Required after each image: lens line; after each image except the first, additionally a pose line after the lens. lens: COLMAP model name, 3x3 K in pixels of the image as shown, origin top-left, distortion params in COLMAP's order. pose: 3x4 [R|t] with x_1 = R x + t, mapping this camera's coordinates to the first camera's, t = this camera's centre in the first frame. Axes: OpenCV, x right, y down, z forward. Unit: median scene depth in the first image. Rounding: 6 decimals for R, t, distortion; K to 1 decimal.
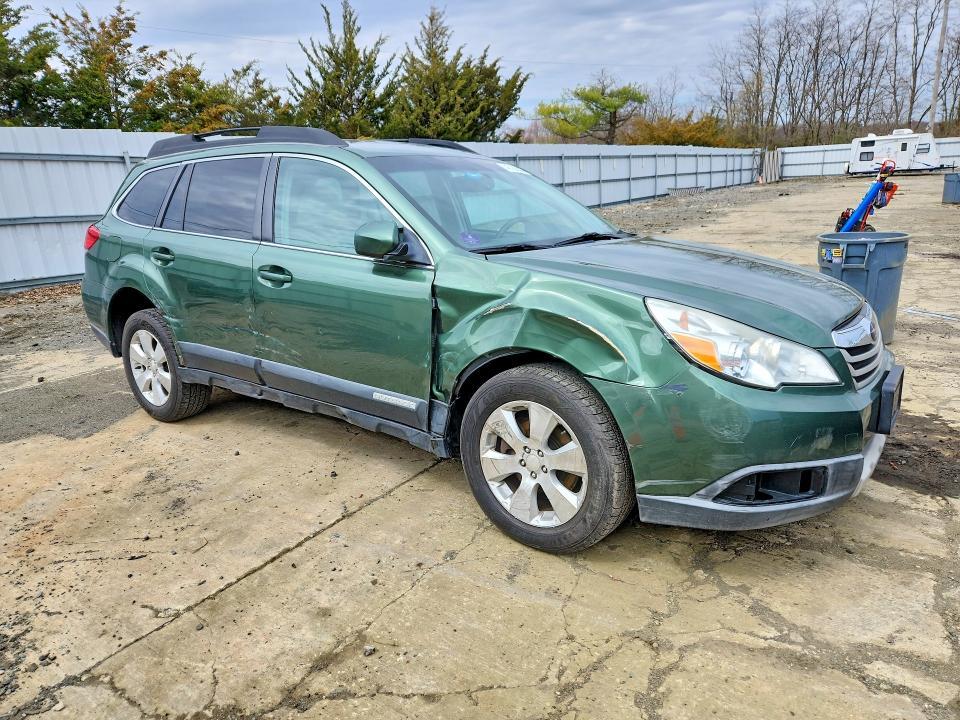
lens RADIAL K [[737.5, 0, 476.7], [0, 737.5, 360.3], [0, 0, 1]] dist [-0.004602, -0.006608]
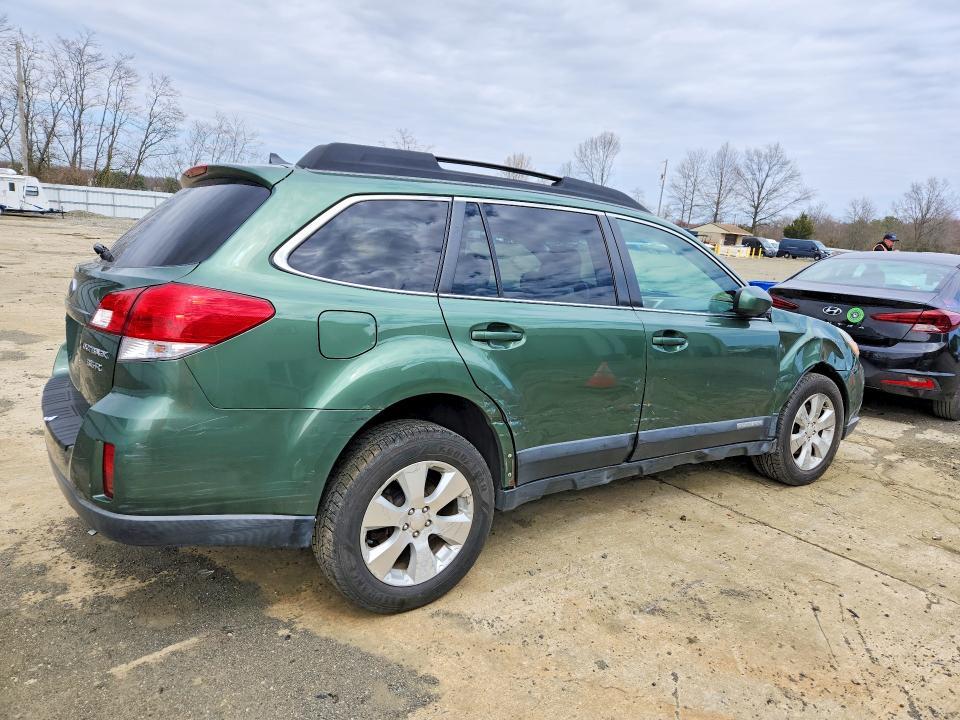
lens RADIAL K [[737.5, 0, 476.7], [0, 737.5, 360.3], [0, 0, 1]] dist [-0.004602, -0.006608]
pose [[0.213834, -0.114852, 0.970095, -1.362362], [0.160514, 0.983698, 0.081081, -0.221300], [-0.963592, 0.138376, 0.228783, 1.087984]]
